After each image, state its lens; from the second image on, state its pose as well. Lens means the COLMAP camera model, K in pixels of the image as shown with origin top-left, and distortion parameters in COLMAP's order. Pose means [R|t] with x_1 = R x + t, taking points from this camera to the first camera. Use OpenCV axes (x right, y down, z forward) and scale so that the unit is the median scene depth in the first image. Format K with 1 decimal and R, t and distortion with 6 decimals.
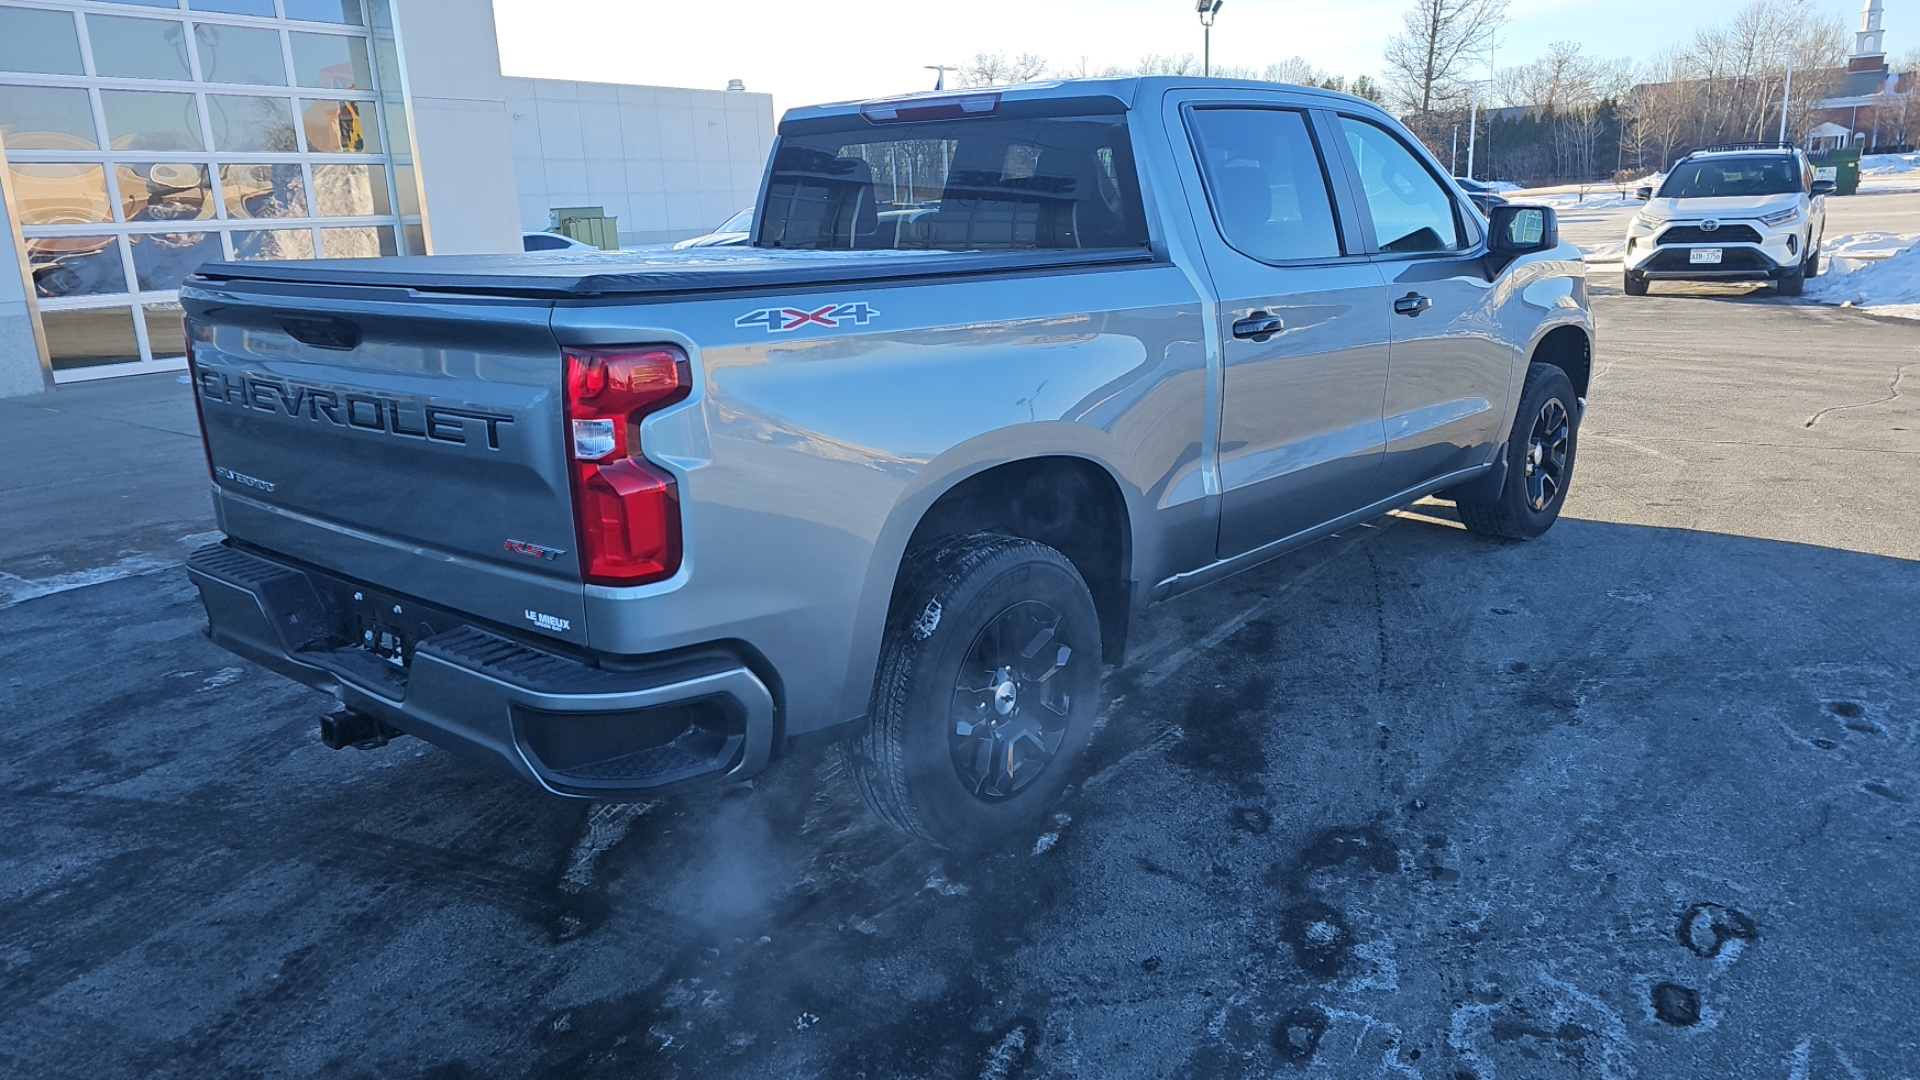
lens RADIAL K [[1346.2, 0, 960.0], [0, 1346.2, 540.0], [0, 0, 1]] dist [0.031039, -0.001032]
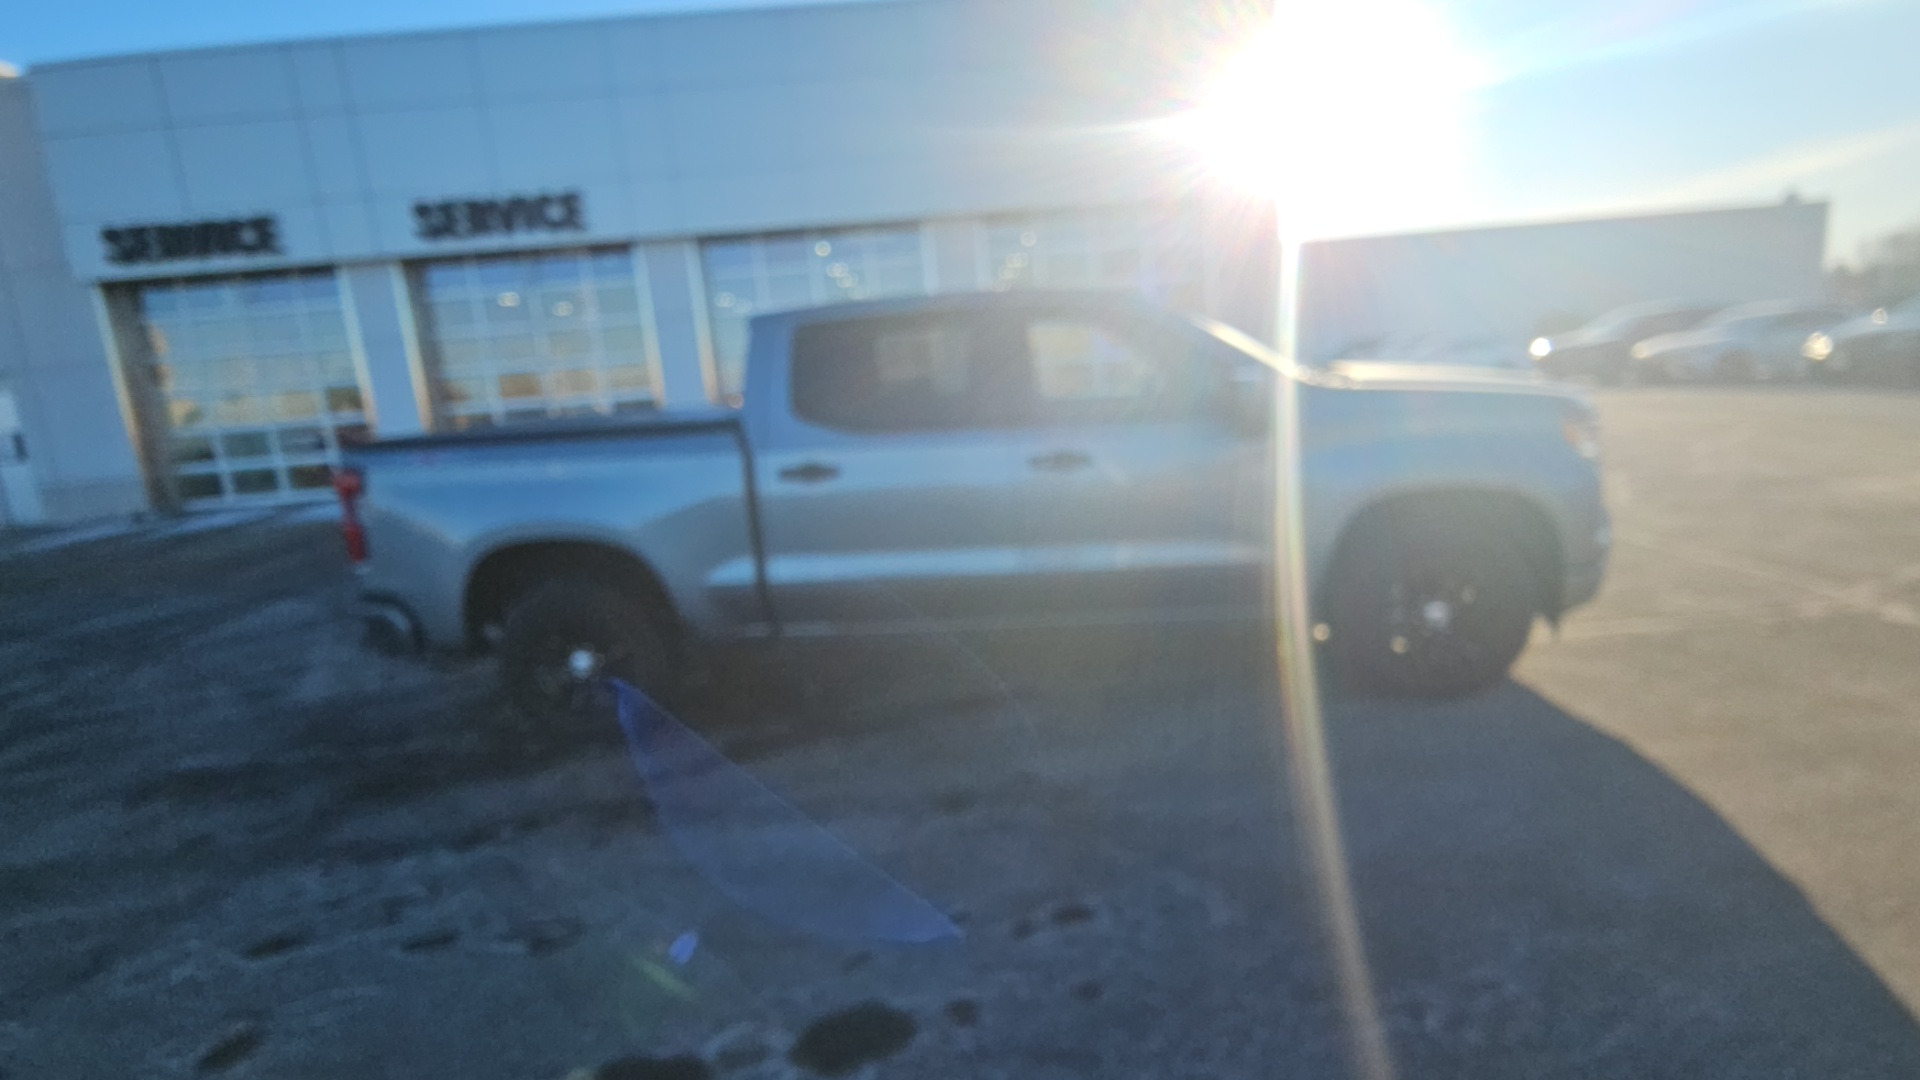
lens RADIAL K [[812.2, 0, 960.0], [0, 812.2, 540.0], [0, 0, 1]] dist [-0.001466, -0.000156]
pose [[0.643052, 0.149961, -0.750997, 1.021048], [-0.145949, 0.986665, 0.072049, -0.183387], [0.751787, 0.063276, 0.656363, 0.532054]]
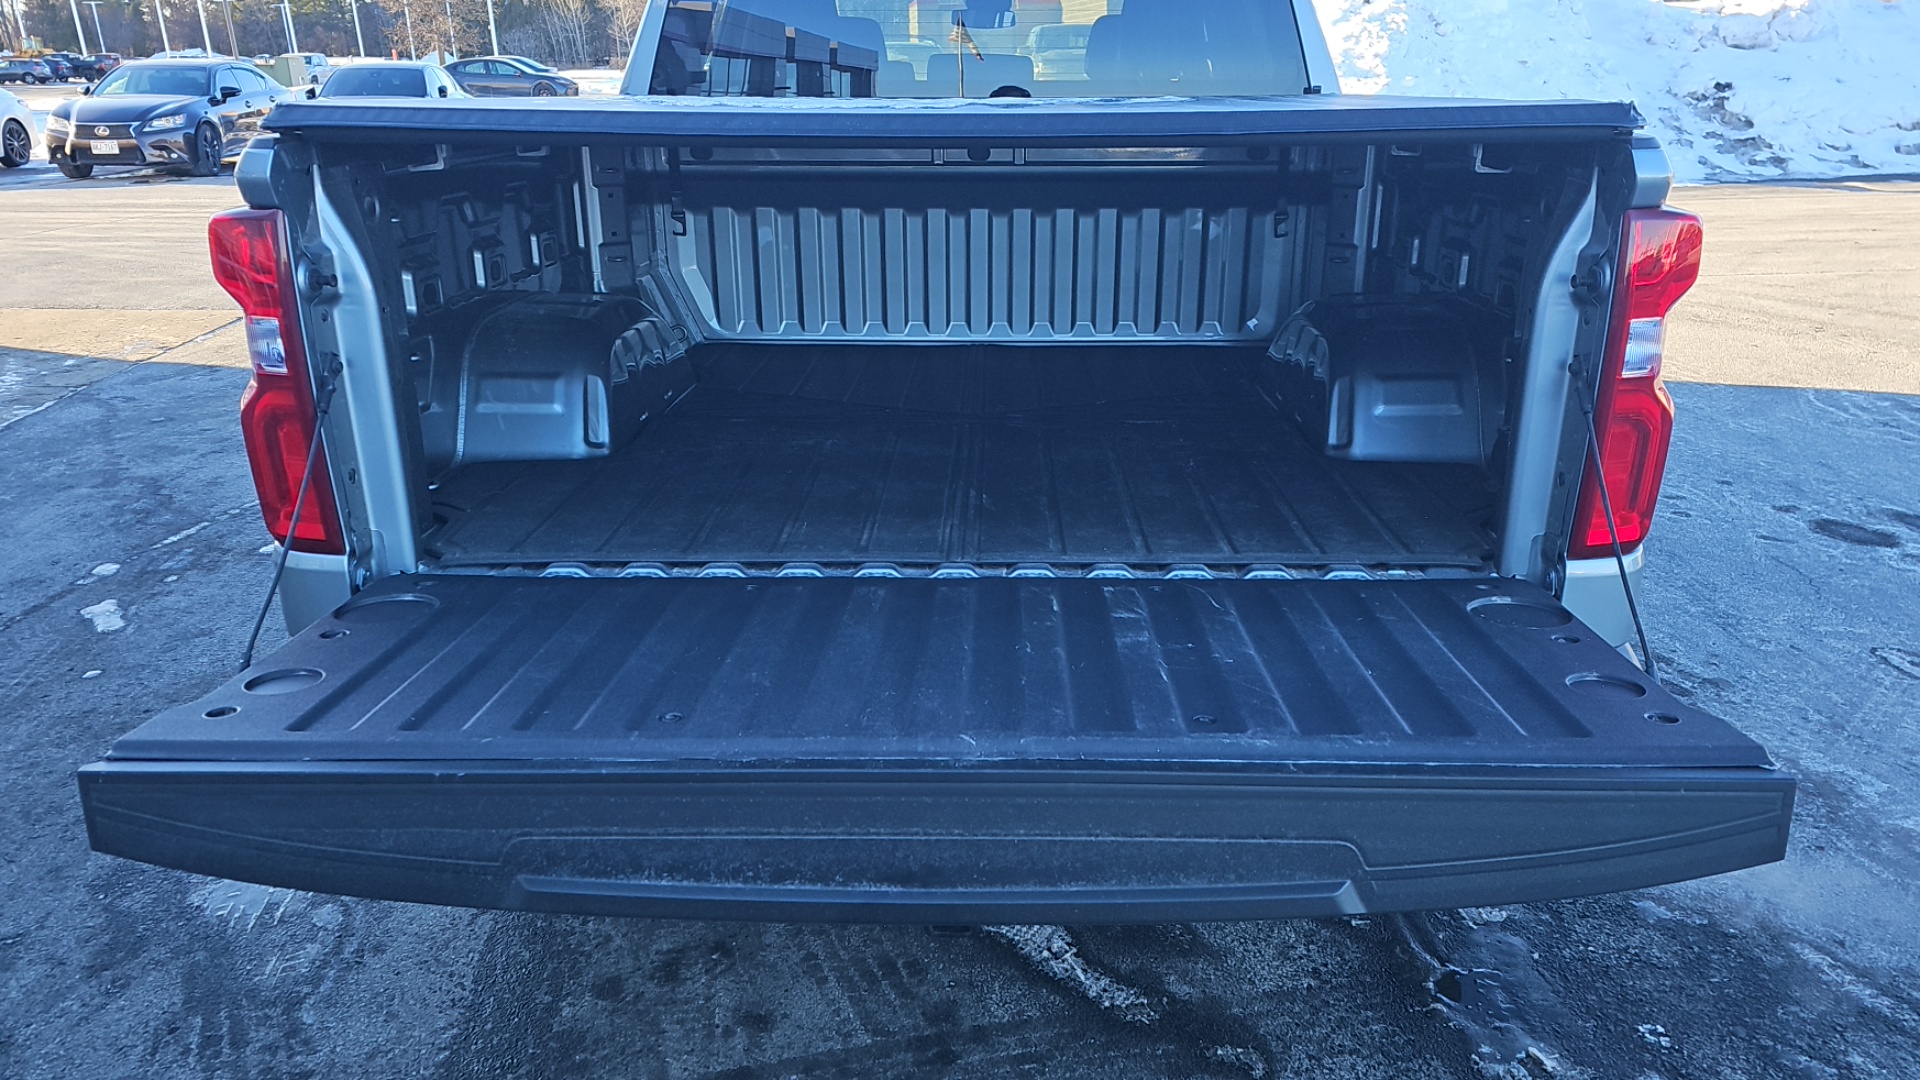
lens RADIAL K [[1346.2, 0, 960.0], [0, 1346.2, 540.0], [0, 0, 1]] dist [0.031039, -0.001032]
pose [[0.772565, -0.185054, 0.607371, -0.601040], [0.136094, 0.982616, 0.126274, -0.069356], [-0.620179, -0.014895, 0.784319, 0.415191]]
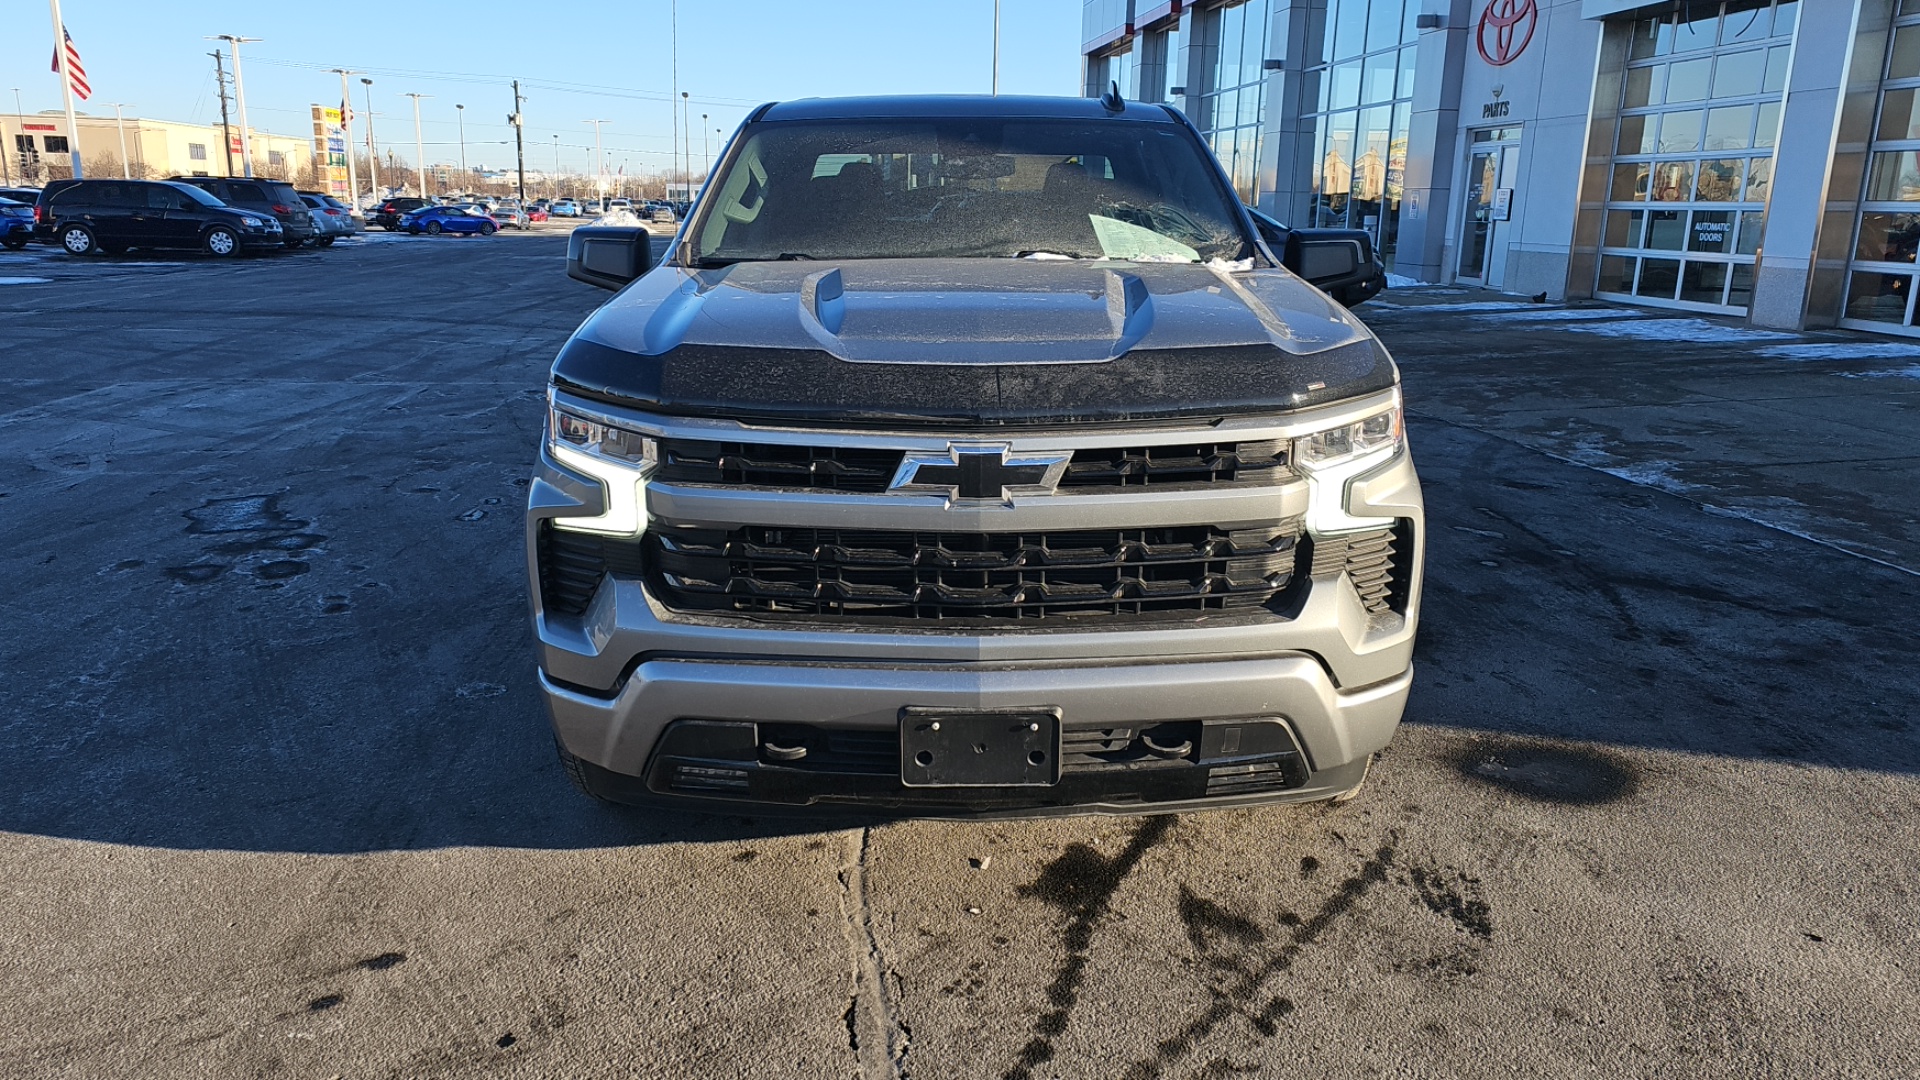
lens RADIAL K [[1301.4, 0, 960.0], [0, 1301.4, 540.0], [0, 0, 1]] dist [0.071972, -0.001013]
pose [[-0.736001, 0.199157, -0.647023, 1.028362], [-0.145334, 0.886983, 0.438338, -0.583267], [0.661197, 0.416651, -0.623876, 2.183925]]
